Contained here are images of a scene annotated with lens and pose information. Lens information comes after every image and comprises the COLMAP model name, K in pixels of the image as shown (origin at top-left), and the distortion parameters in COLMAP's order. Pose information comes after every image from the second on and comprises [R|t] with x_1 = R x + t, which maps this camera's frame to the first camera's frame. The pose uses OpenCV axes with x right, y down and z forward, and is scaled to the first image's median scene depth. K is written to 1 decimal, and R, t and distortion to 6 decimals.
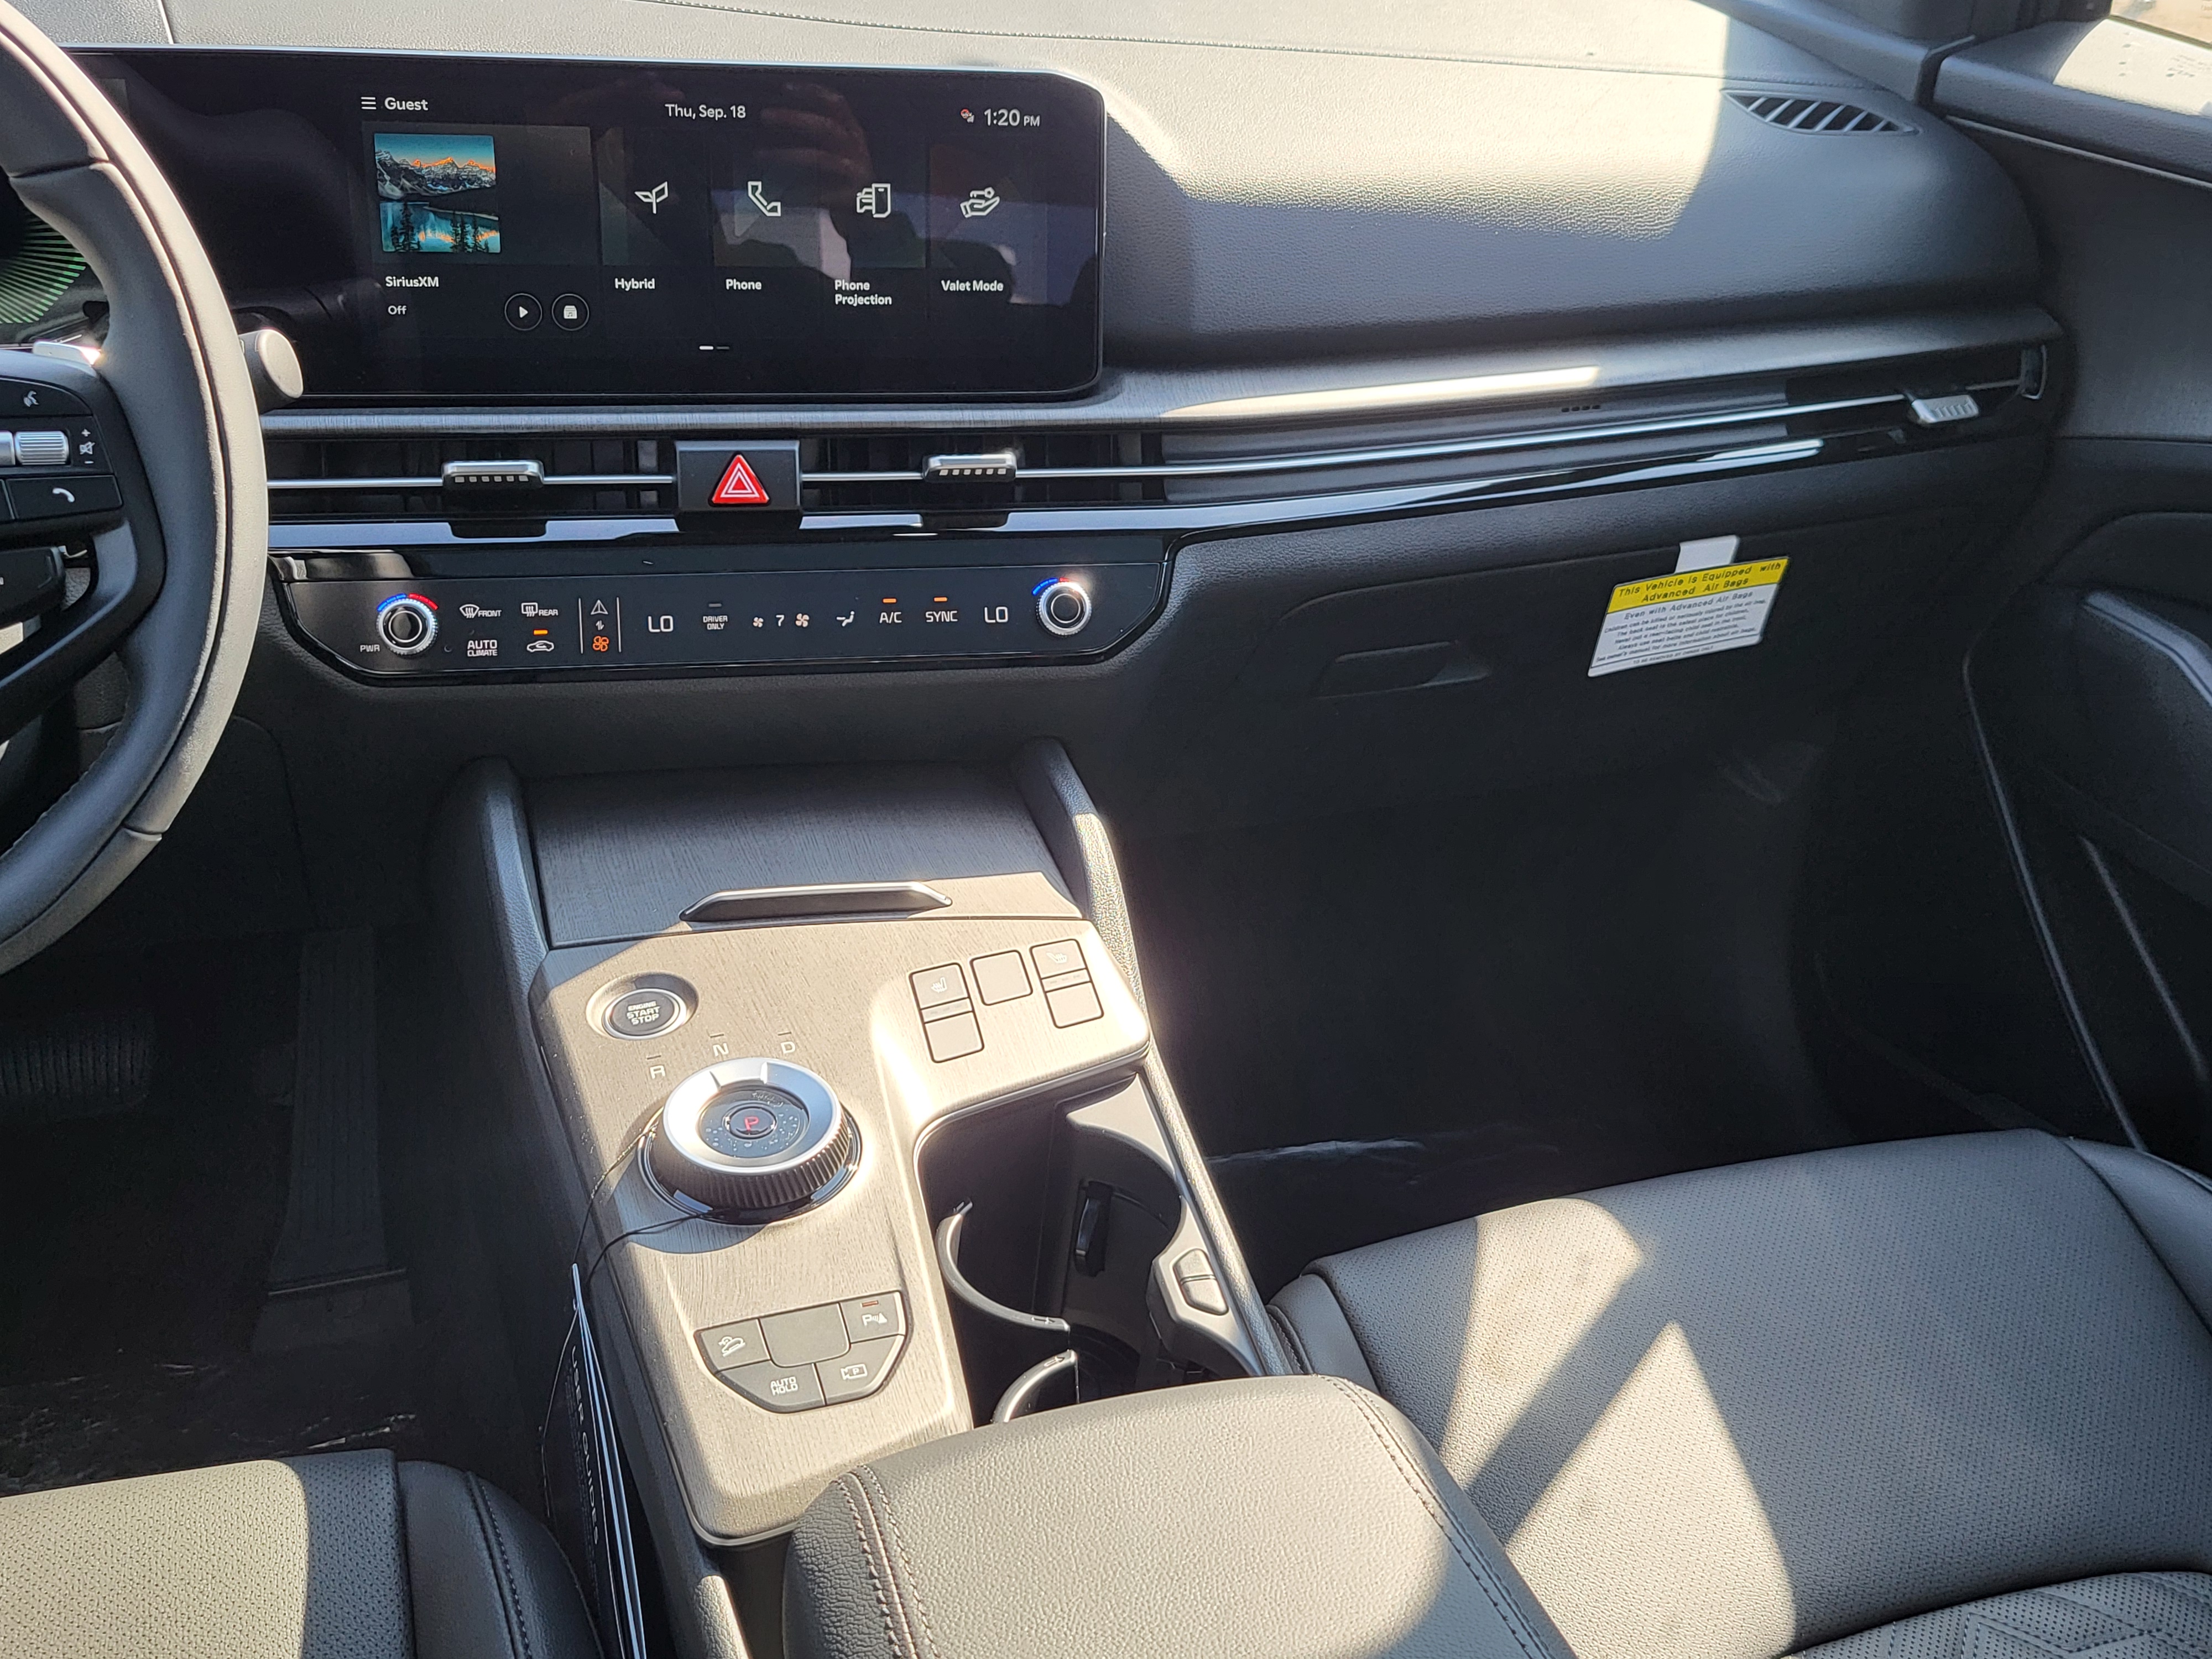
lens RADIAL K [[2305.6, 0, 1156.6], [0, 2305.6, 766.1], [0, 0, 1]] dist [0.036907, 0.000000]
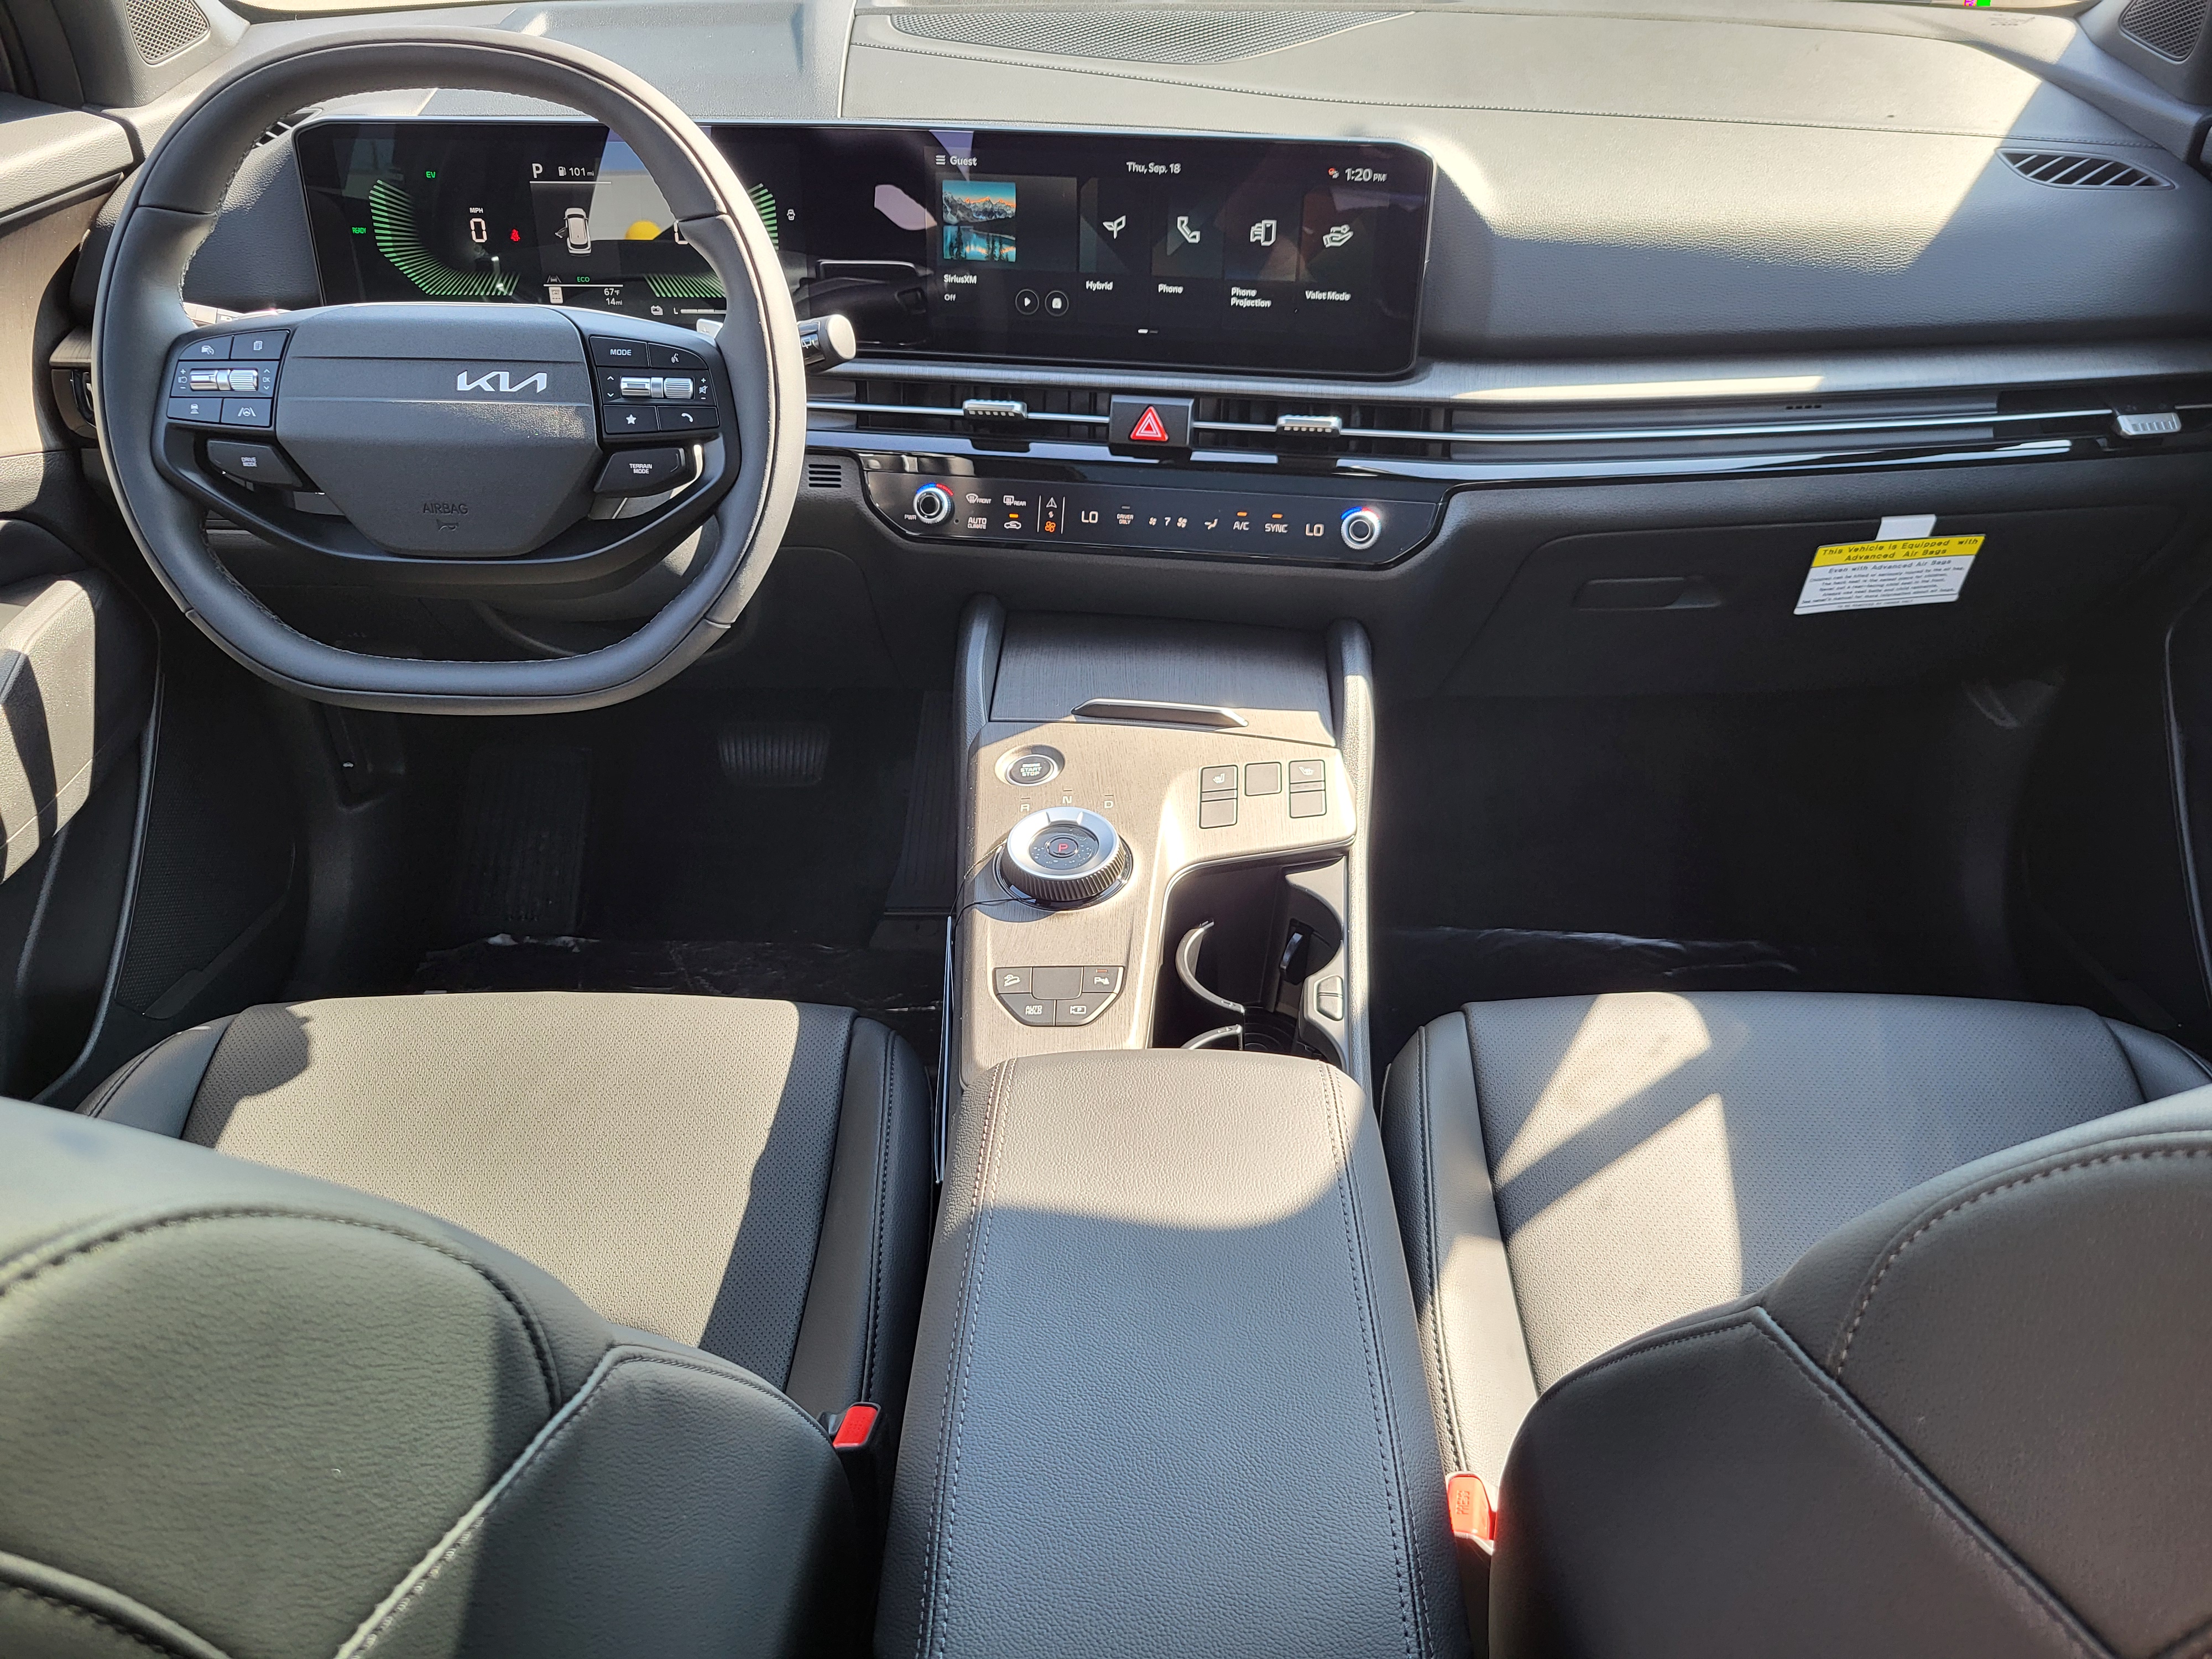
lens RADIAL K [[1701.7, 0, 1093.4], [0, 1701.7, 780.3], [0, 0, 1]] dist [0.032318, -0.001846]
pose [[0.937441, 0.137609, -0.319795, 0.168579], [-0.104134, 0.987346, 0.119603, -0.025078], [0.332207, -0.078819, 0.939908, -0.060422]]
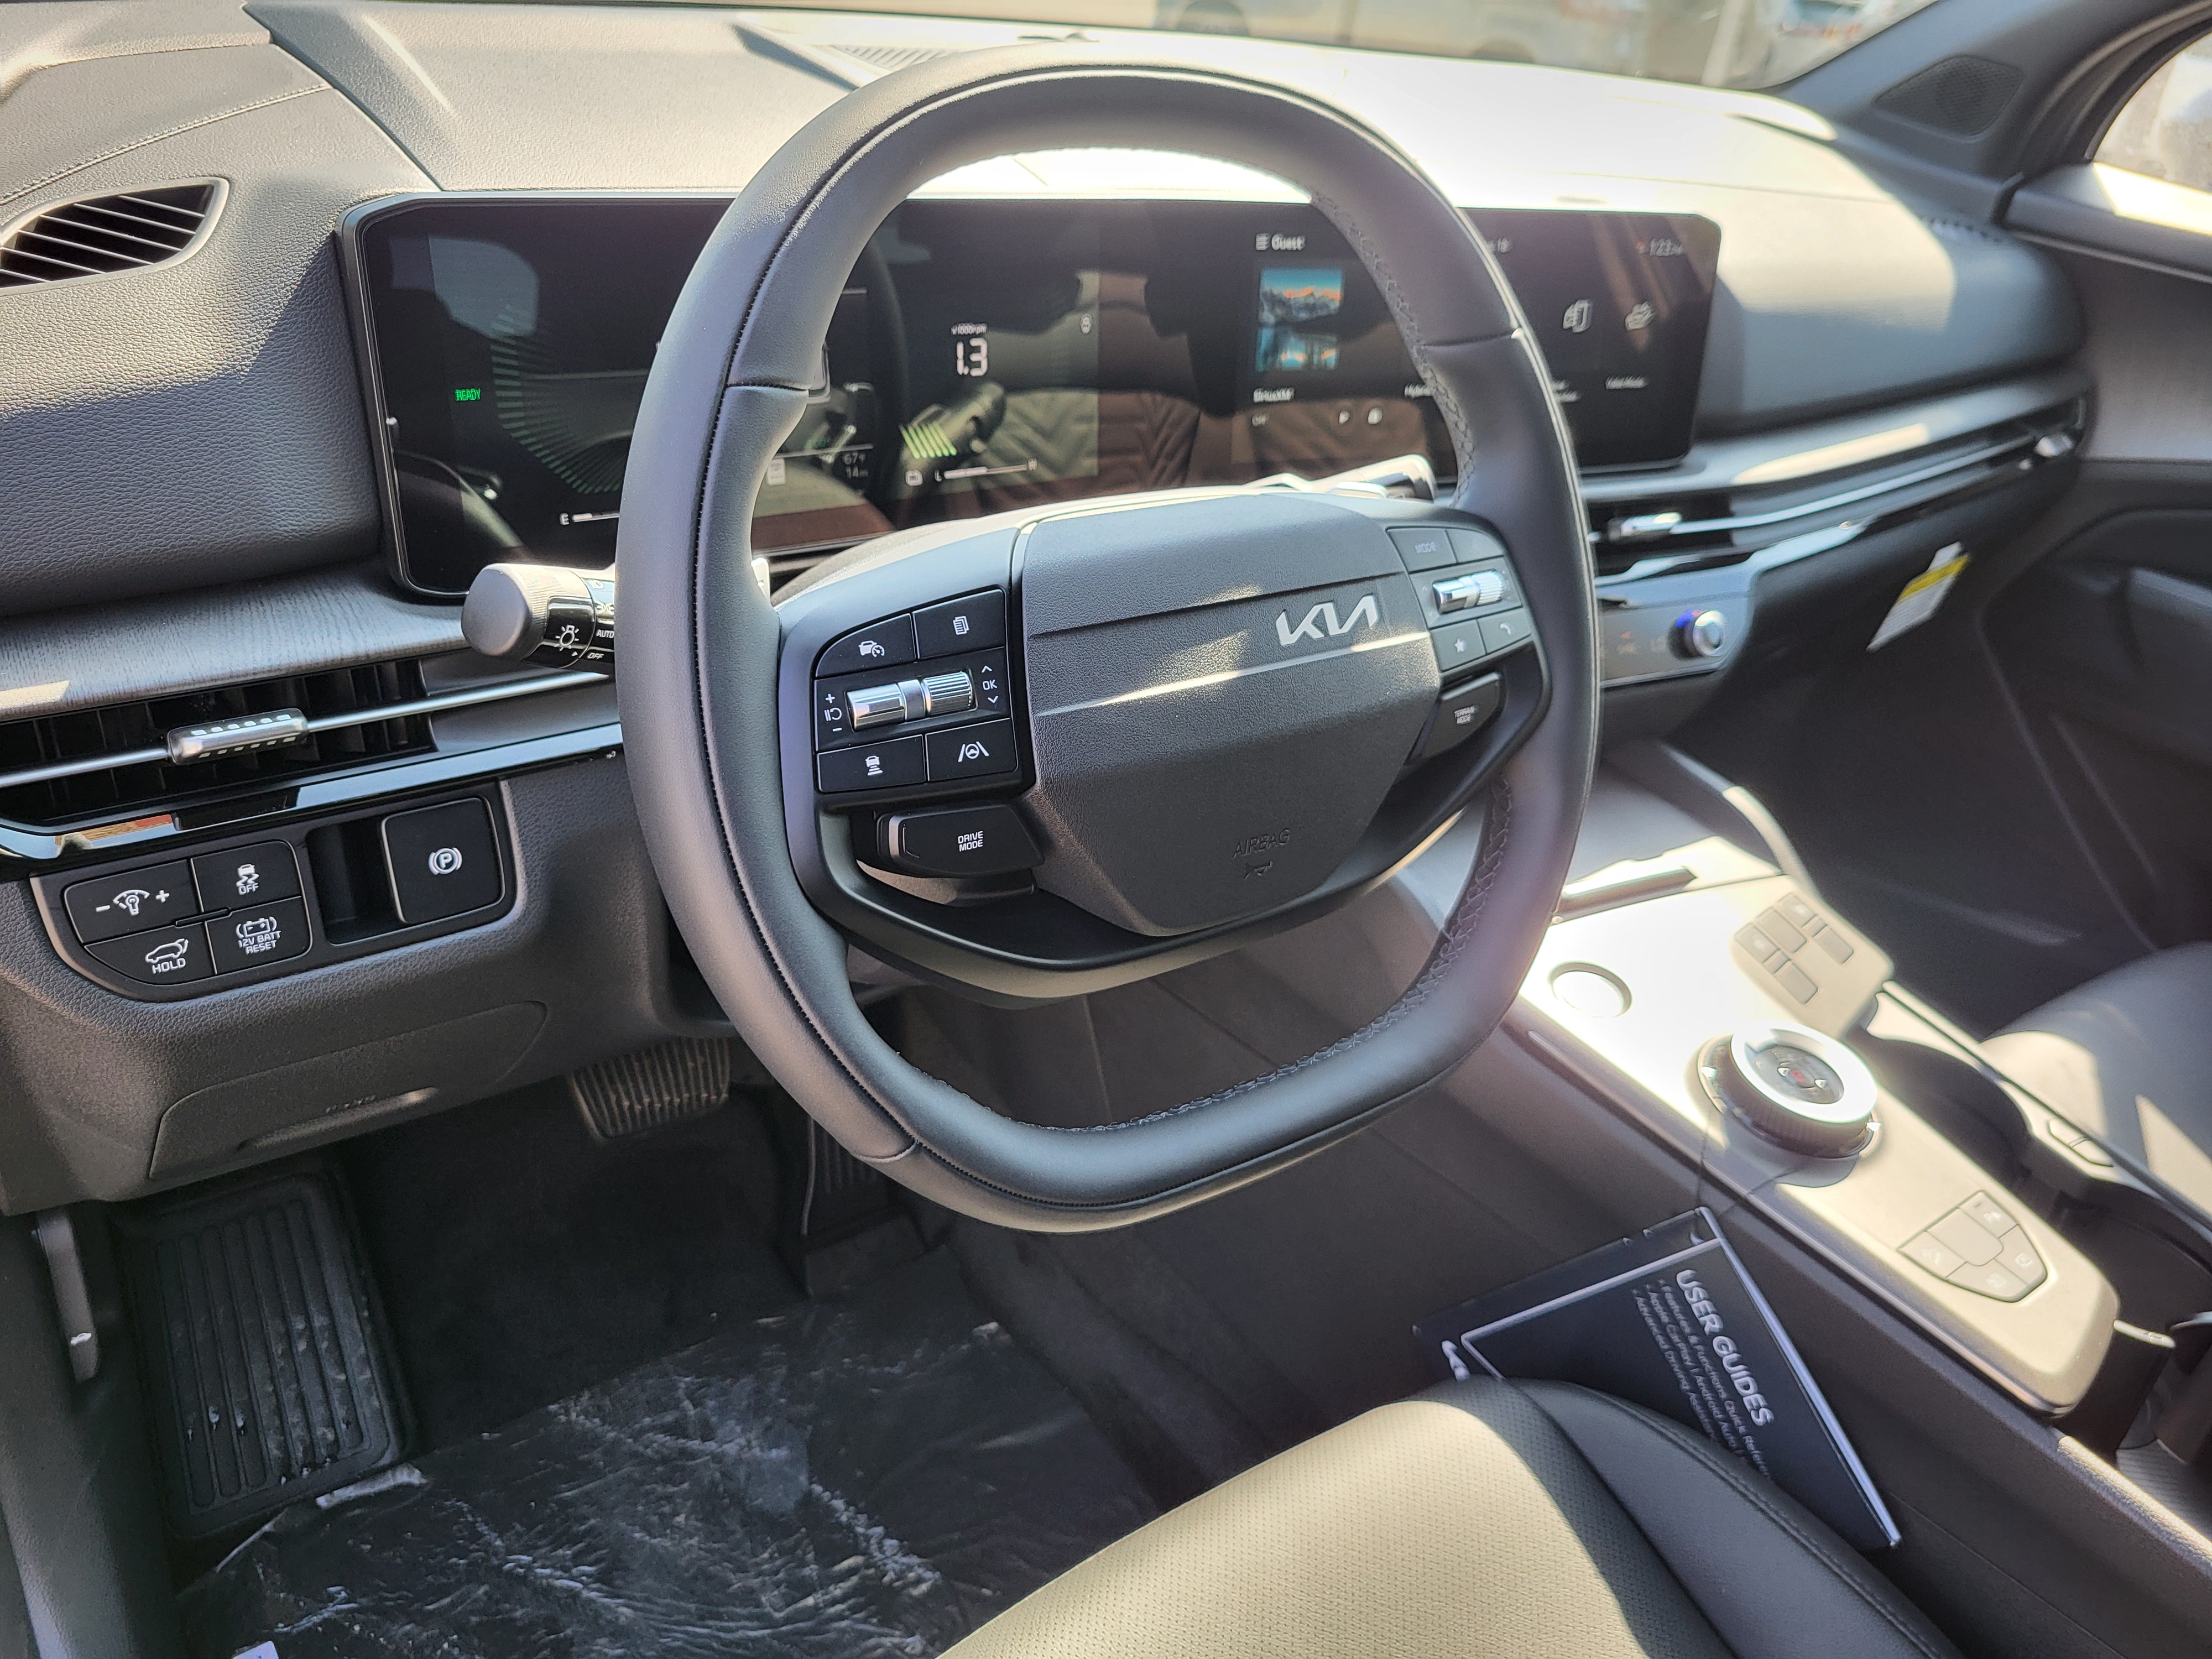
lens RADIAL K [[1701.7, 0, 1114.2], [0, 1701.7, 776.8], [0, 0, 1]] dist [0.032318, -0.001846]
pose [[0.951558, -0.090337, 0.293898, -0.660112], [0.071542, 0.994681, 0.074109, -0.087899], [-0.299029, -0.049493, 0.952960, 0.200560]]
